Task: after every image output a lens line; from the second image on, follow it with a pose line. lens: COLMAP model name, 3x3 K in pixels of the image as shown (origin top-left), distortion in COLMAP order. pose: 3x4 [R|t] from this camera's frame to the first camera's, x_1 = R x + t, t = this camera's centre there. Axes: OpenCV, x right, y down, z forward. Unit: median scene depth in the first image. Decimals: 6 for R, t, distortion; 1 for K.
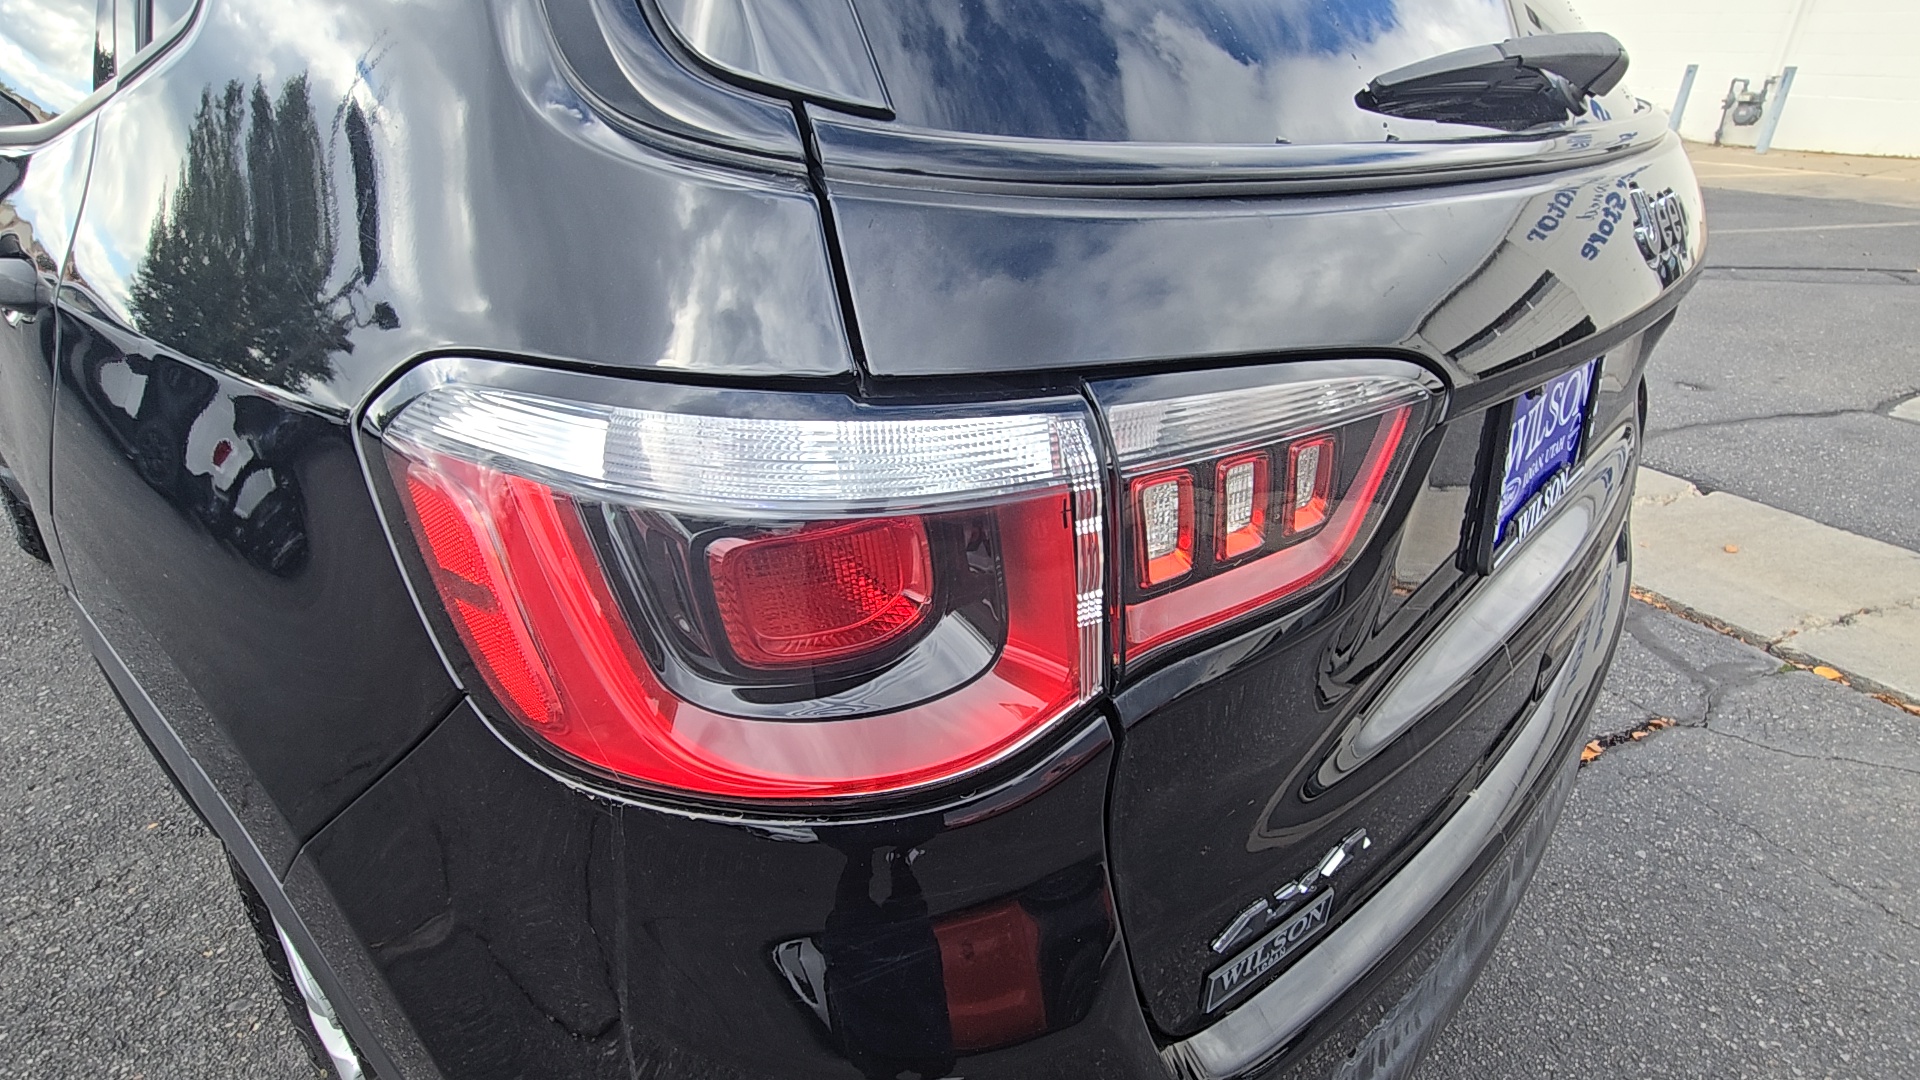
lens RADIAL K [[972.3, 0, 960.0], [0, 972.3, 540.0], [0, 0, 1]] dist [0.000321, -0.002662]
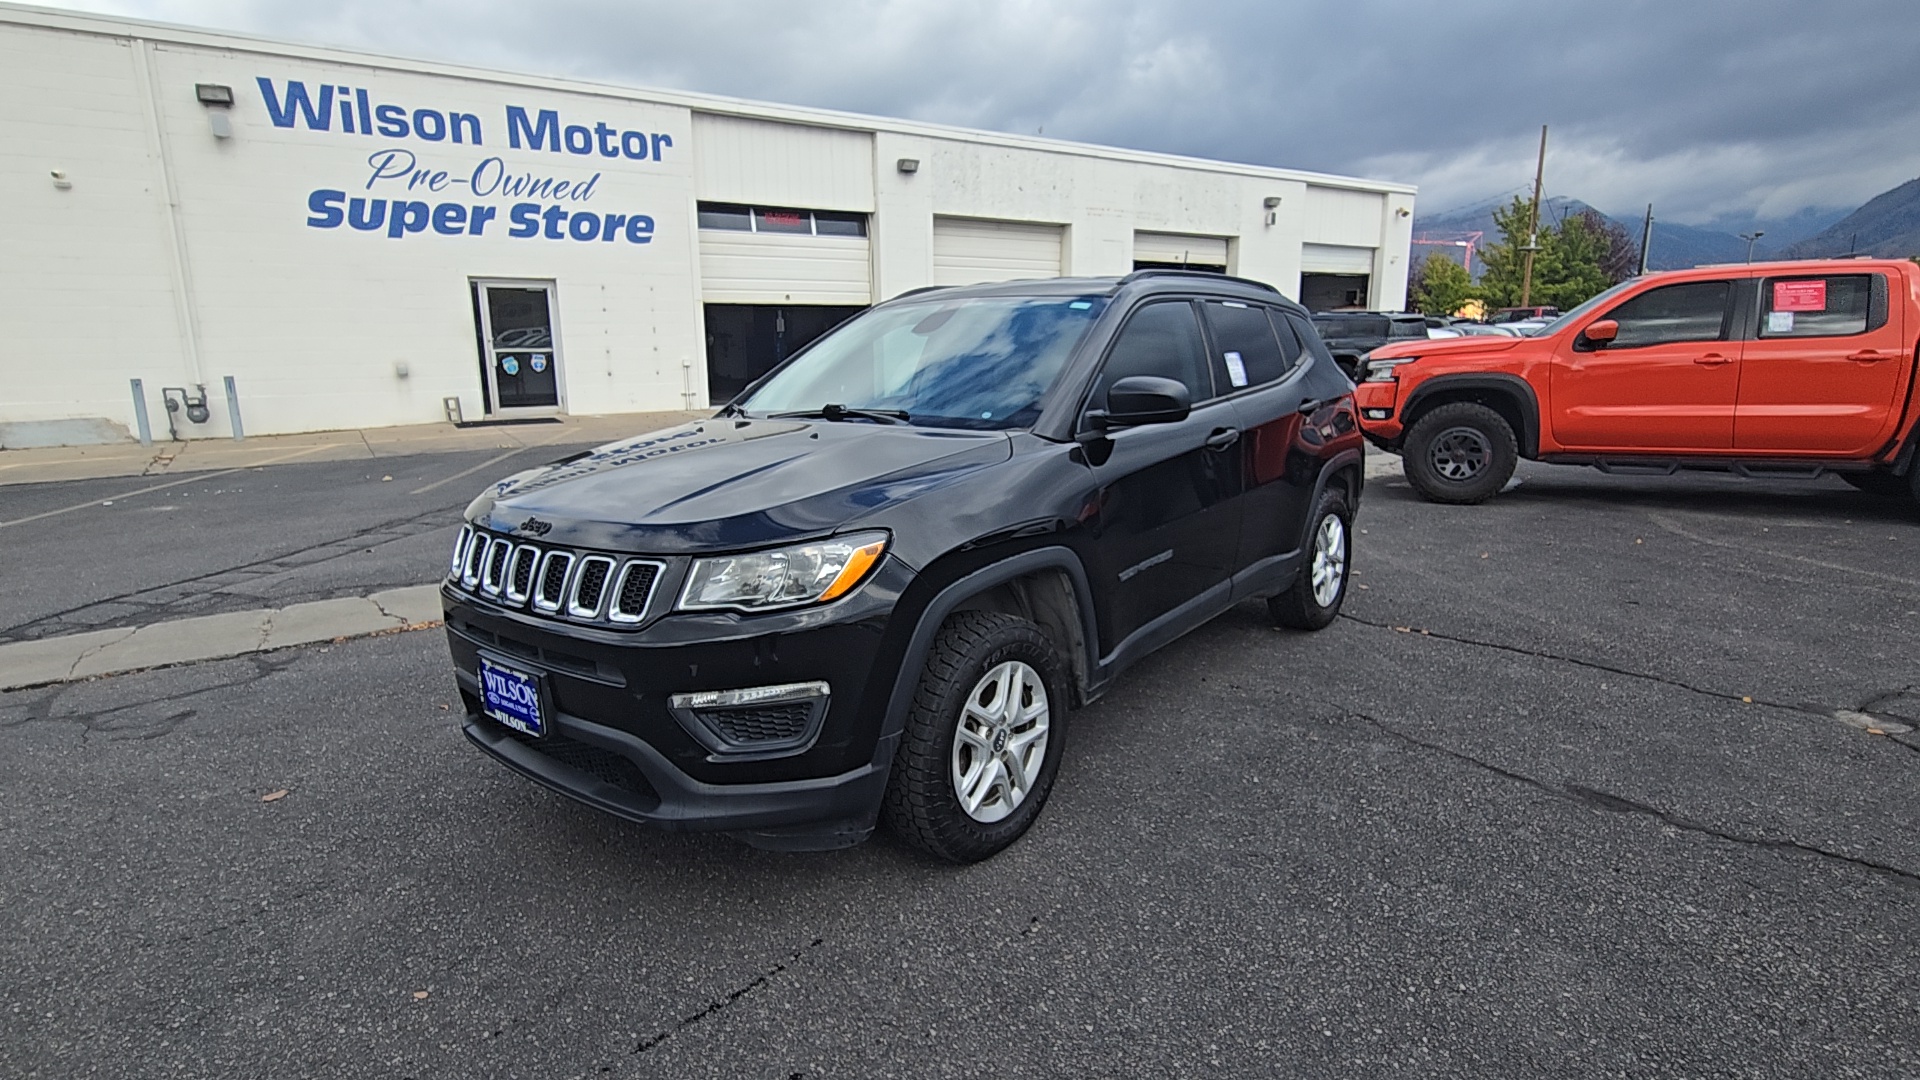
lens RADIAL K [[967.7, 0, 961.4], [0, 967.7, 550.2], [0, 0, 1]] dist [0.003260, -0.002636]
pose [[-0.049800, -0.213399, 0.975695, -1.256571], [0.468131, 0.857964, 0.211543, -0.304344], [-0.882254, 0.467288, 0.057173, 0.513872]]
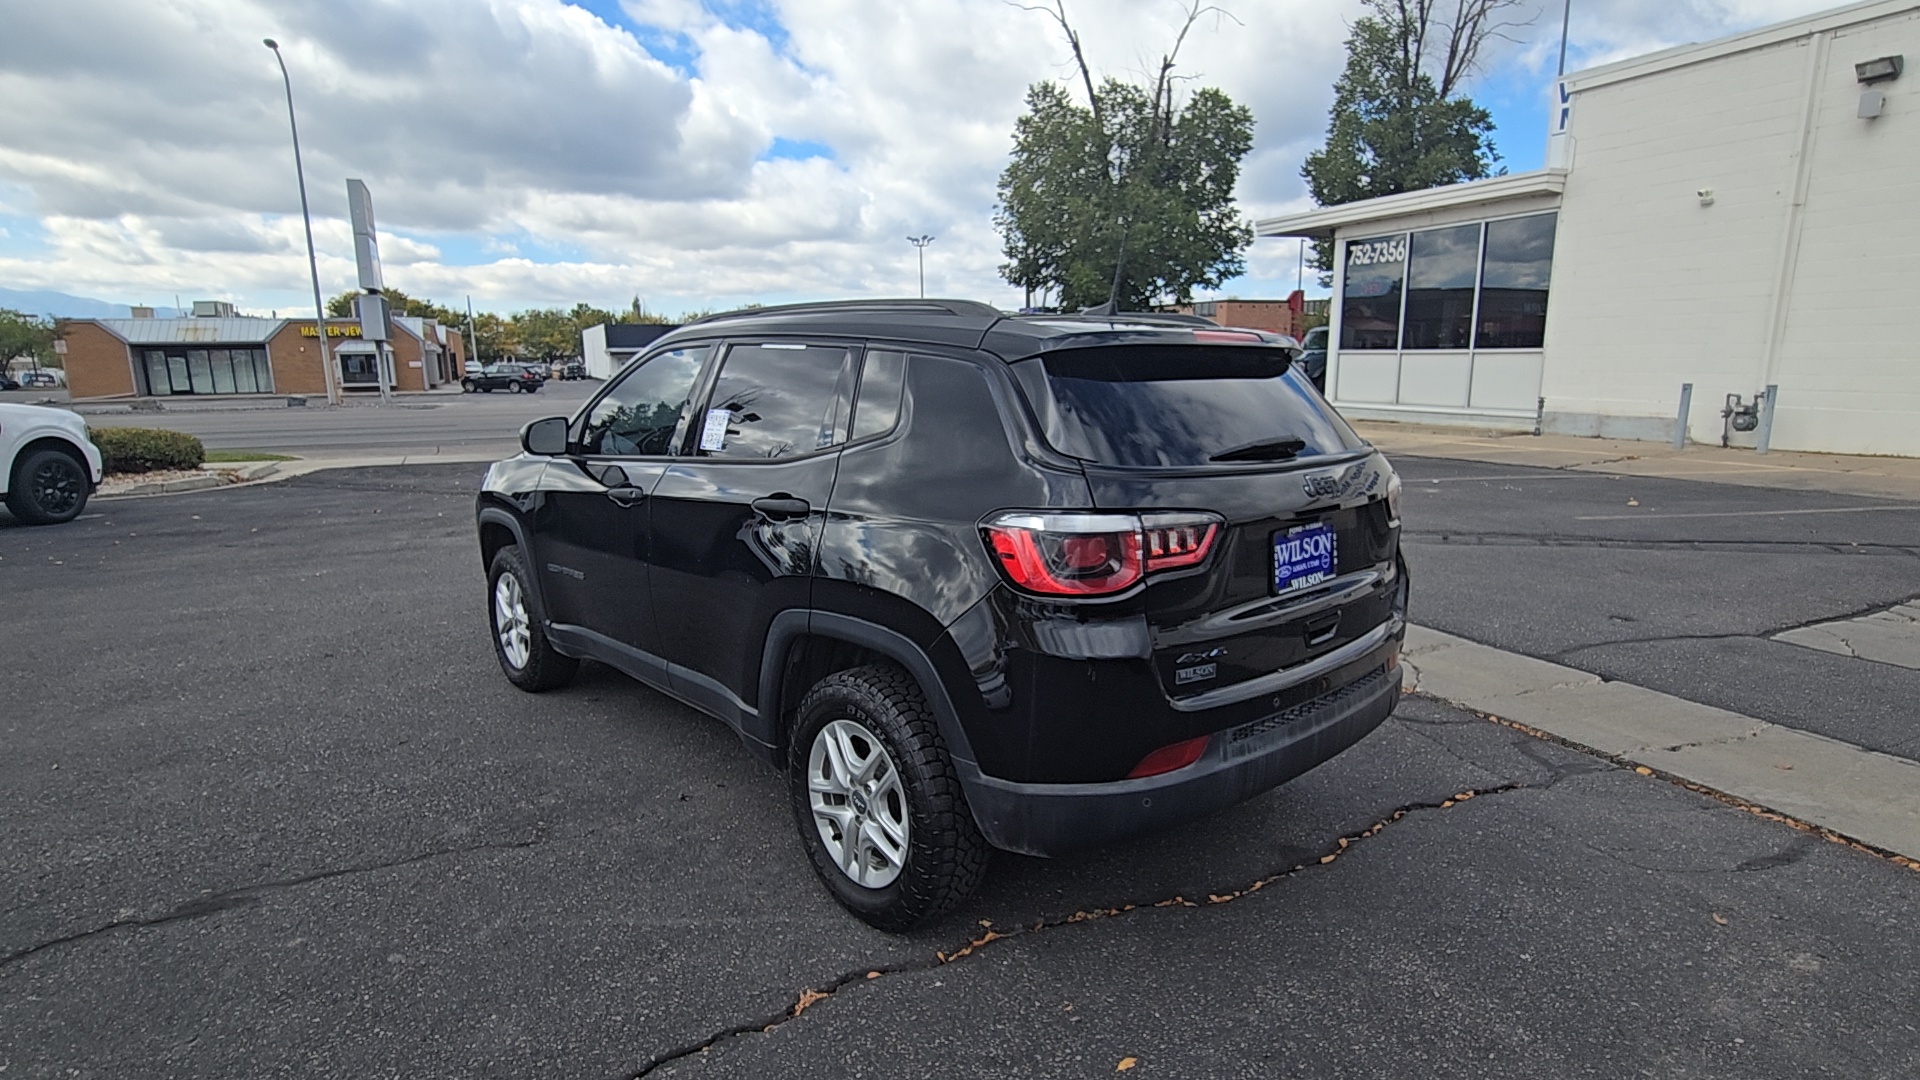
lens RADIAL K [[967.7, 0, 961.4], [0, 967.7, 550.2], [0, 0, 1]] dist [0.003260, -0.002636]
pose [[0.995401, 0.006359, -0.095589, -0.034343], [-0.032435, 0.961238, -0.273805, 0.164709], [0.090143, 0.275646, 0.957023, -0.440220]]
